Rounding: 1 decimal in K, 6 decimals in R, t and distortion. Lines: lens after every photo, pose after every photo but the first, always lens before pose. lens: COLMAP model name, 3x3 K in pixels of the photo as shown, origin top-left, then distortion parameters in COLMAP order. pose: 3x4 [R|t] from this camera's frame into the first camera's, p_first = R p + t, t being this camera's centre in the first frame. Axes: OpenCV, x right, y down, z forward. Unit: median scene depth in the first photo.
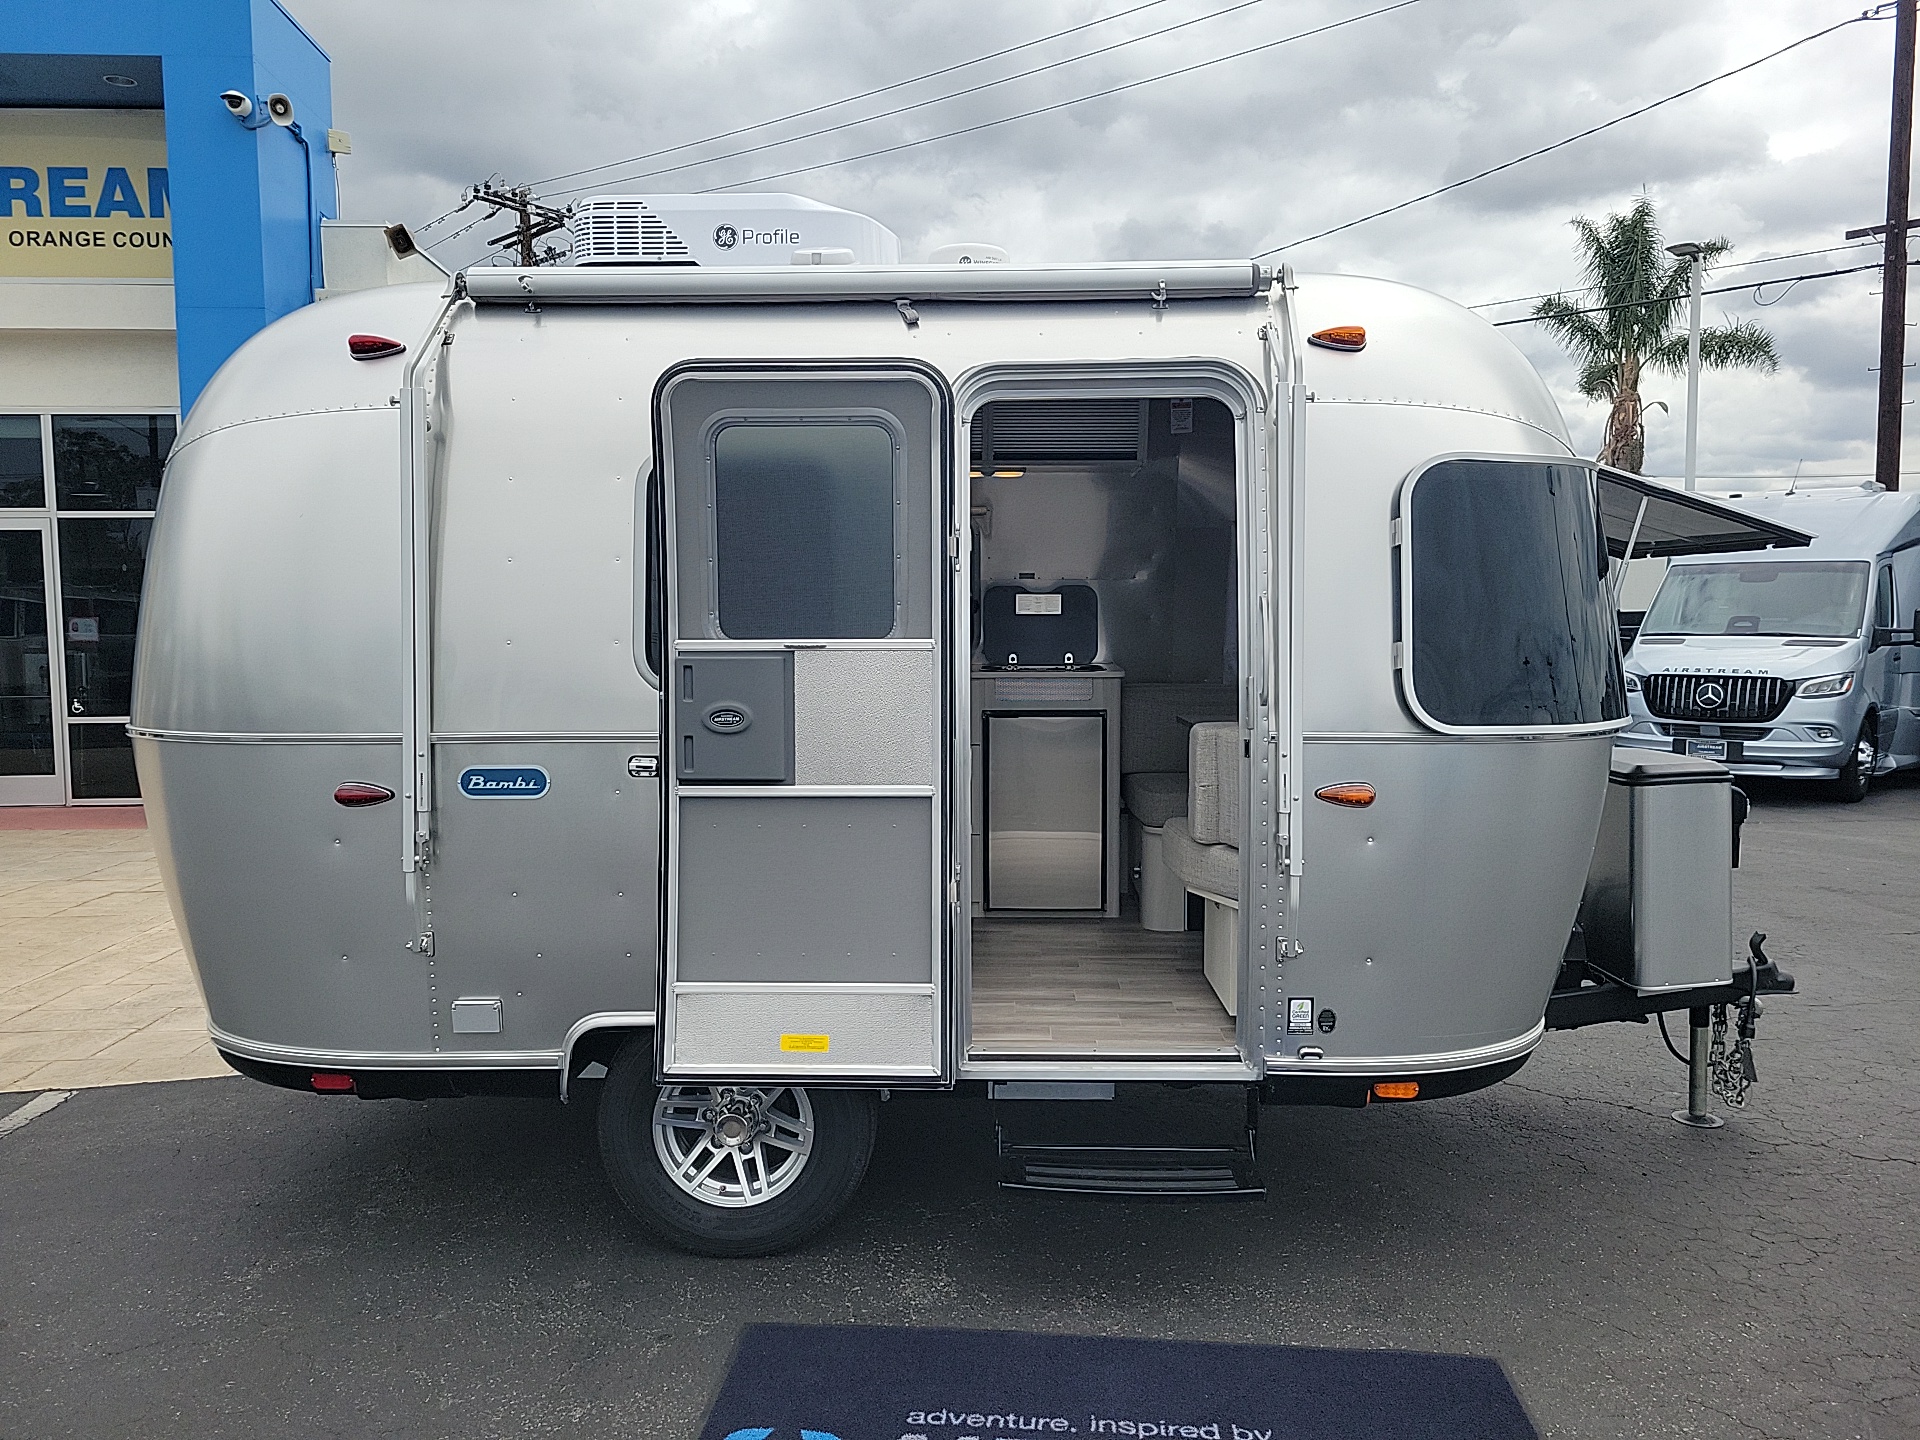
lens RADIAL K [[1451.7, 0, 954.5], [0, 1451.7, 721.3], [0, 0, 1]] dist [0.060344, -0.044882]
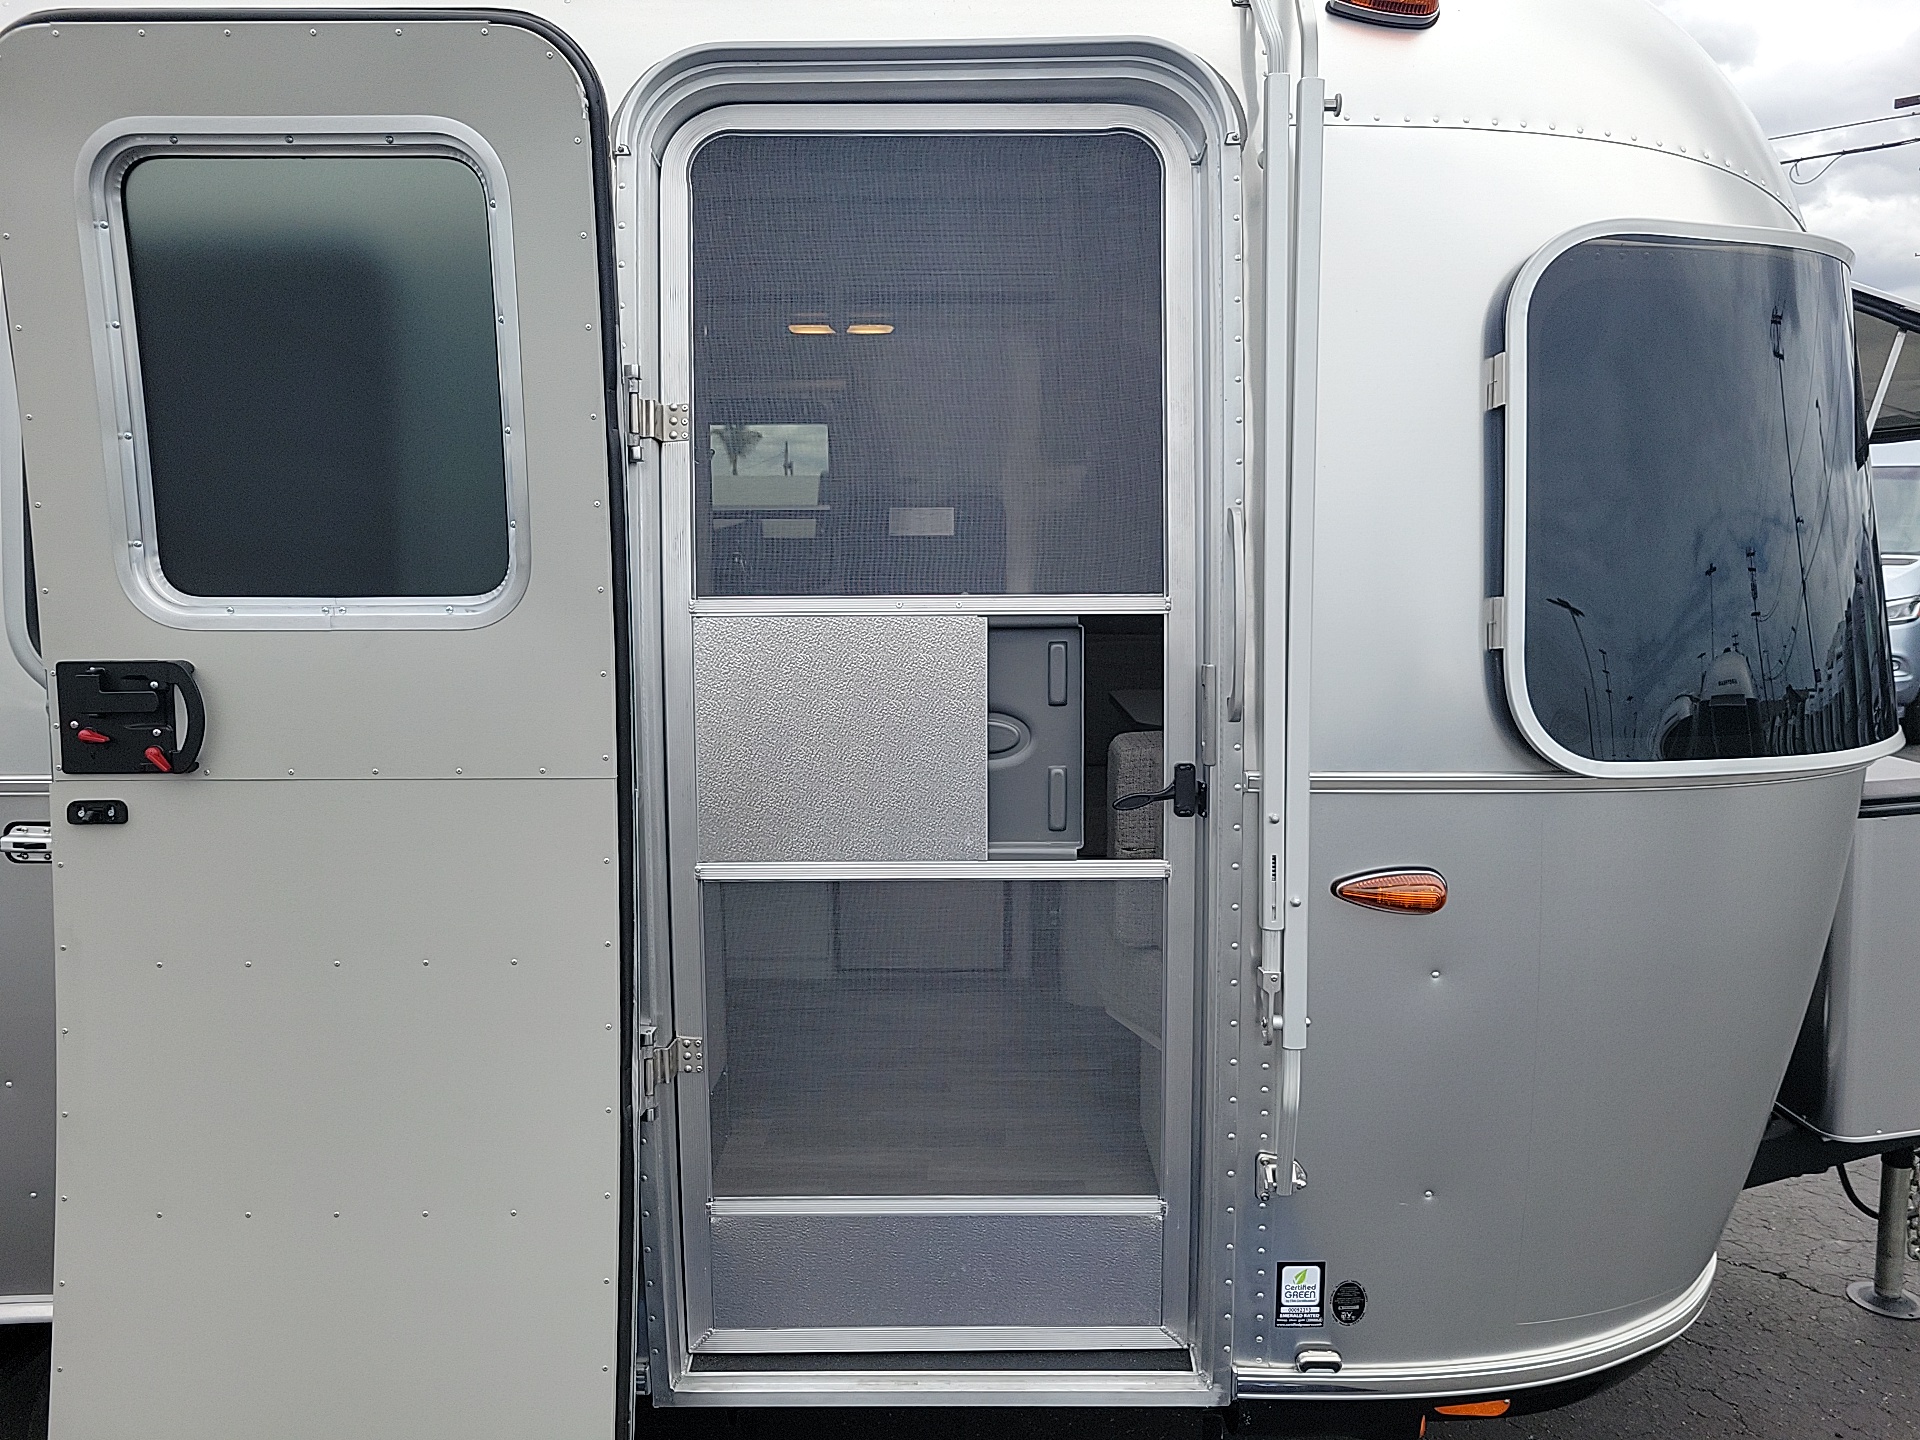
lens RADIAL K [[1451.7, 0, 954.5], [0, 1451.7, 721.3], [0, 0, 1]] dist [0.060344, -0.044882]
pose [[0.999936, -0.004496, 0.010394, 0.100106], [0.003890, 0.998331, 0.057620, -0.038253], [-0.010636, -0.057575, 0.998285, 0.451284]]
